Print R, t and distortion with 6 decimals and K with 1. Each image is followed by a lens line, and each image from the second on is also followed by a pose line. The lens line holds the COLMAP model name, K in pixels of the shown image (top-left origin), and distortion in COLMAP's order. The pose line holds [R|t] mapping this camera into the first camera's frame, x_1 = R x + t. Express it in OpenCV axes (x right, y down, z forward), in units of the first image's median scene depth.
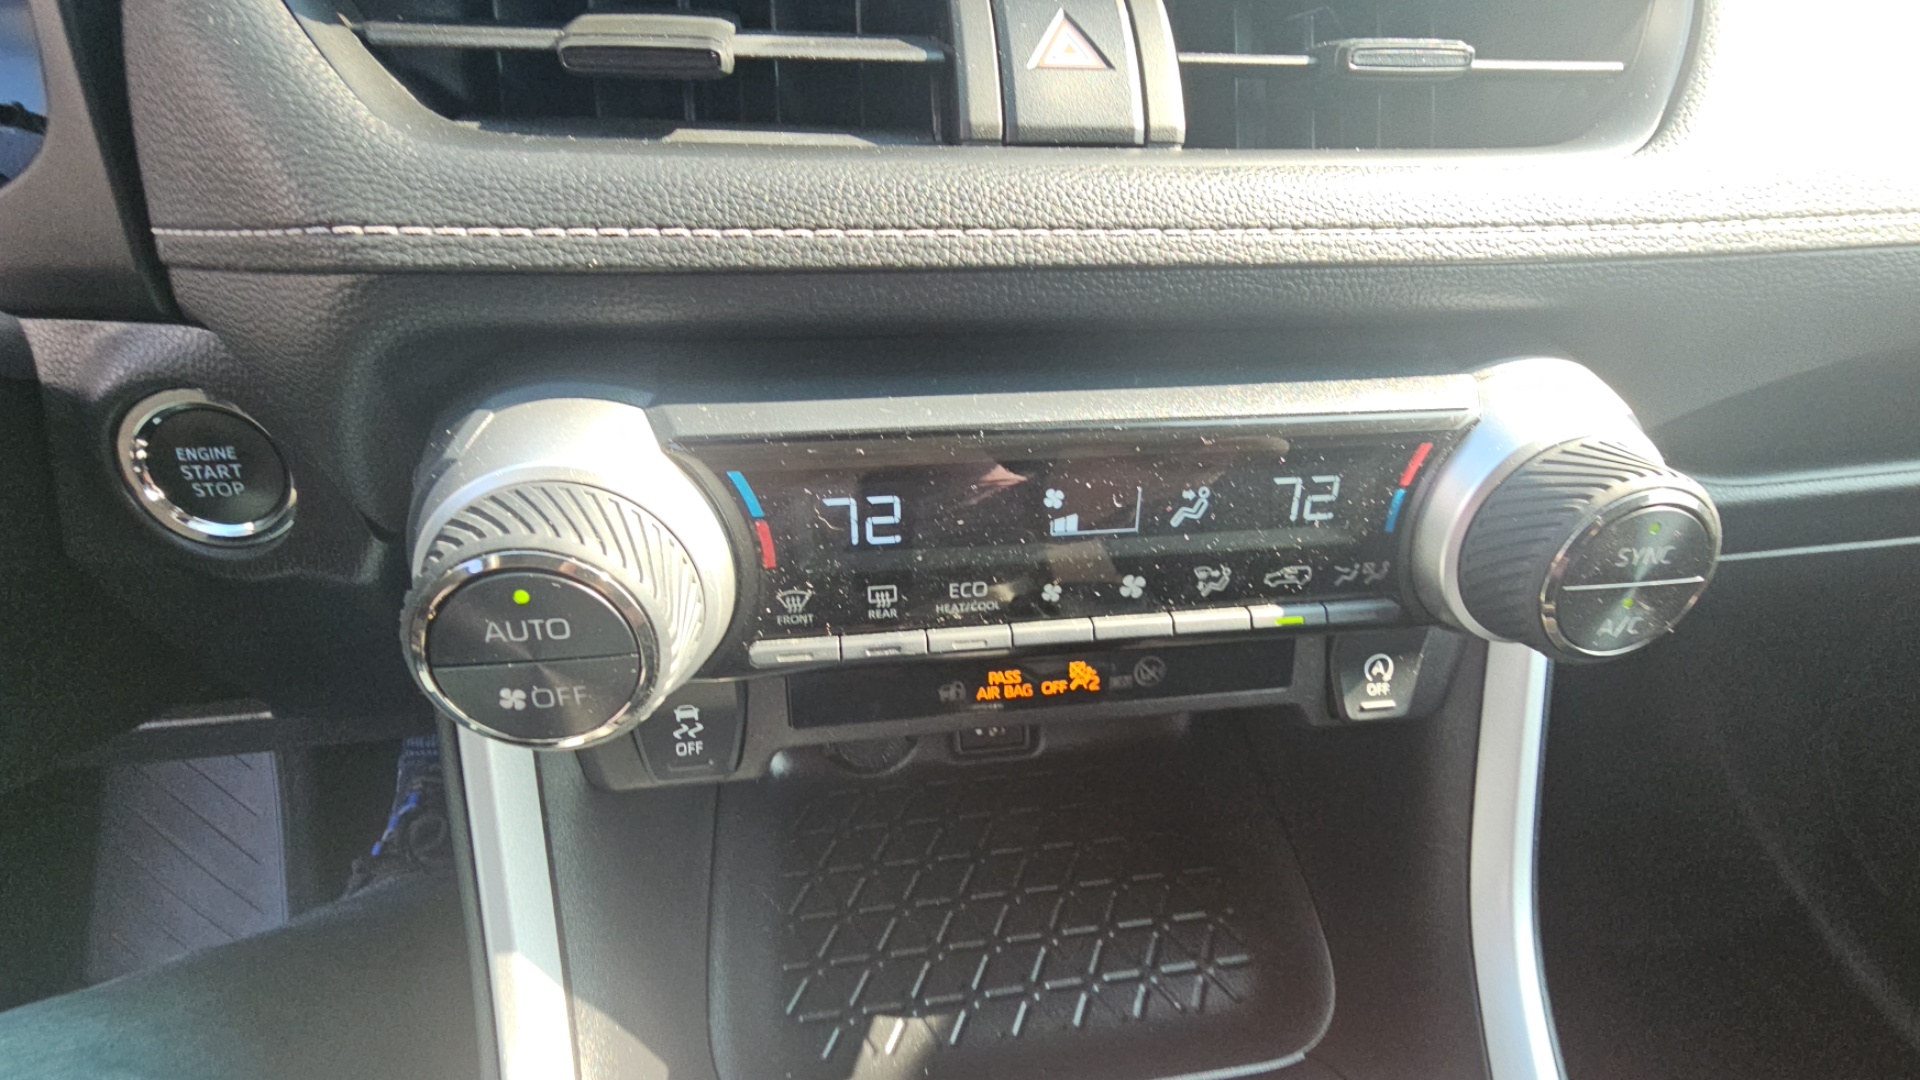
lens RADIAL K [[859.3, 0, 987.1], [0, 859.3, 537.6], [0, 0, 1]] dist [0.012642, -0.009651]
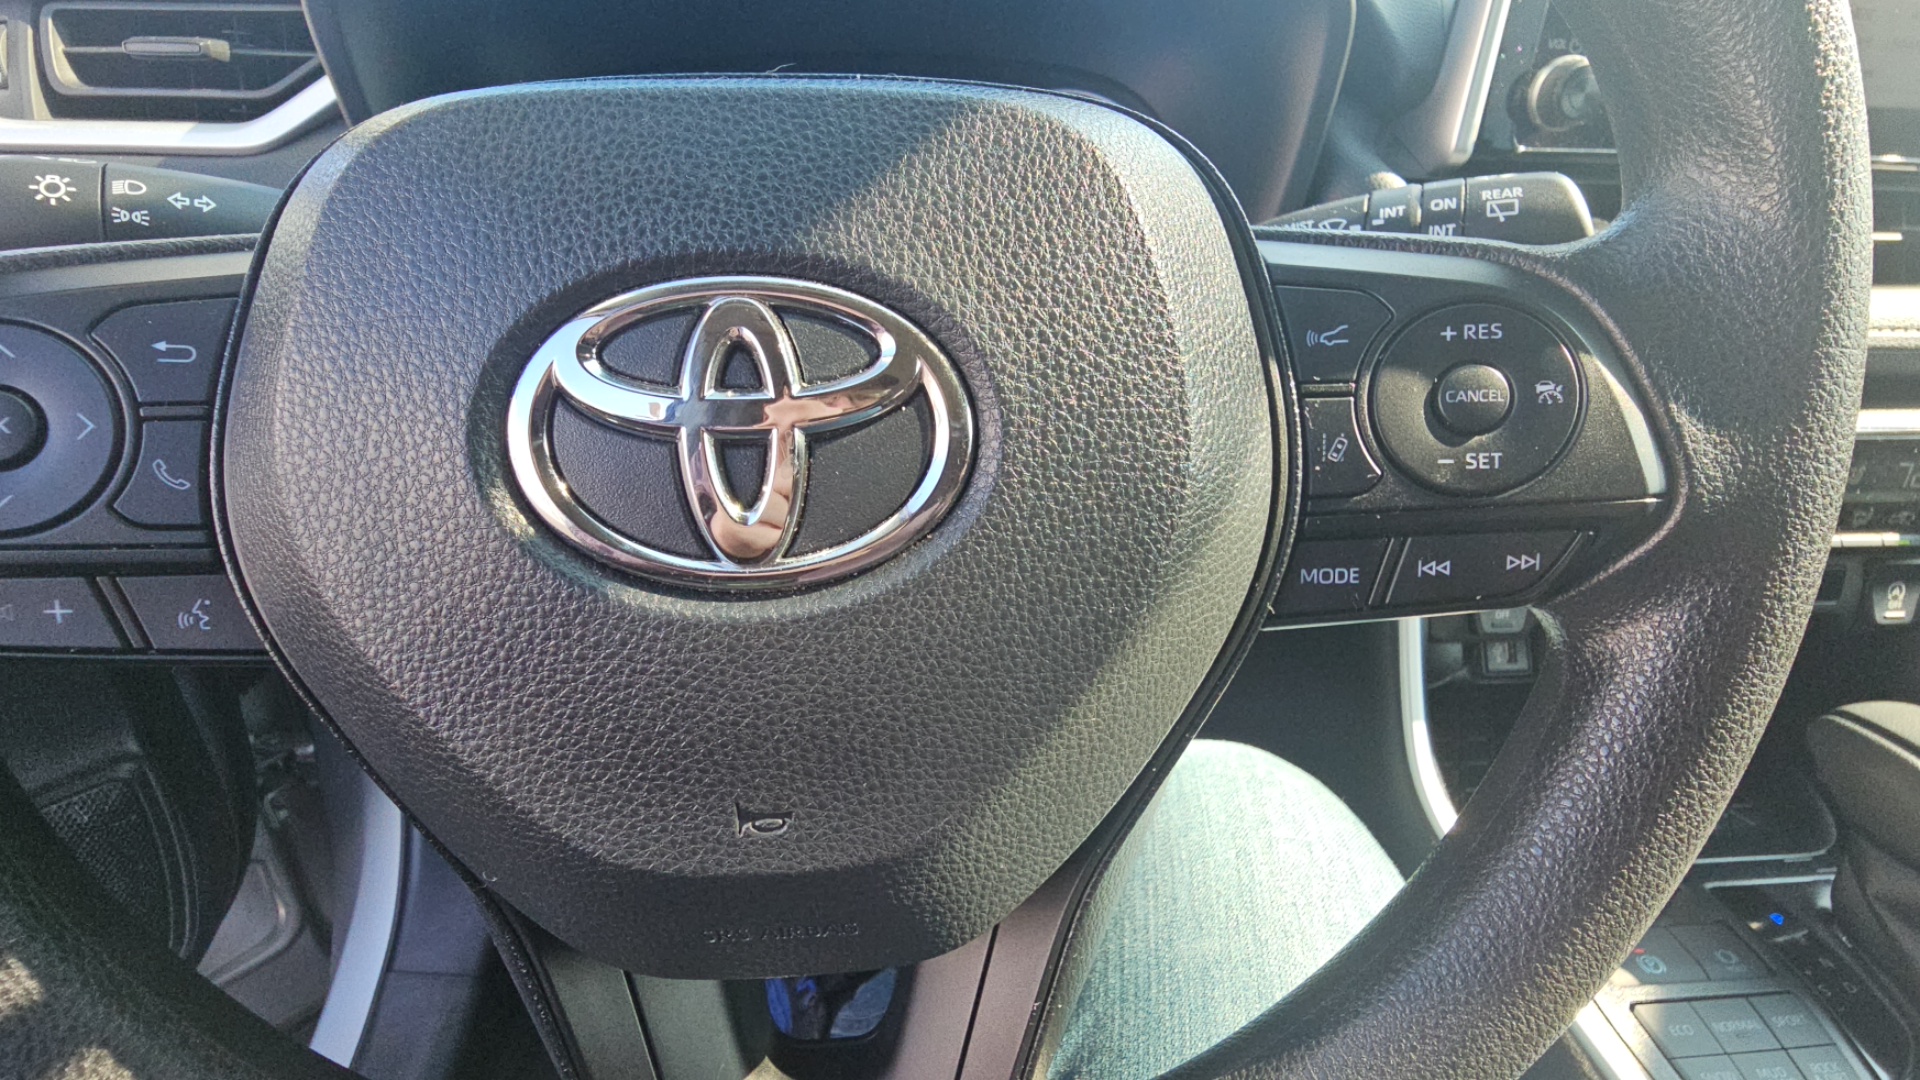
lens RADIAL K [[859.3, 0, 978.0], [0, 859.3, 540.8], [0, 0, 1]] dist [0.012642, -0.009651]
pose [[0.996198, 0.030350, -0.081657, -1.258557], [-0.034305, 0.998283, -0.047470, 0.216011], [0.080076, 0.050091, 0.995529, -0.831379]]
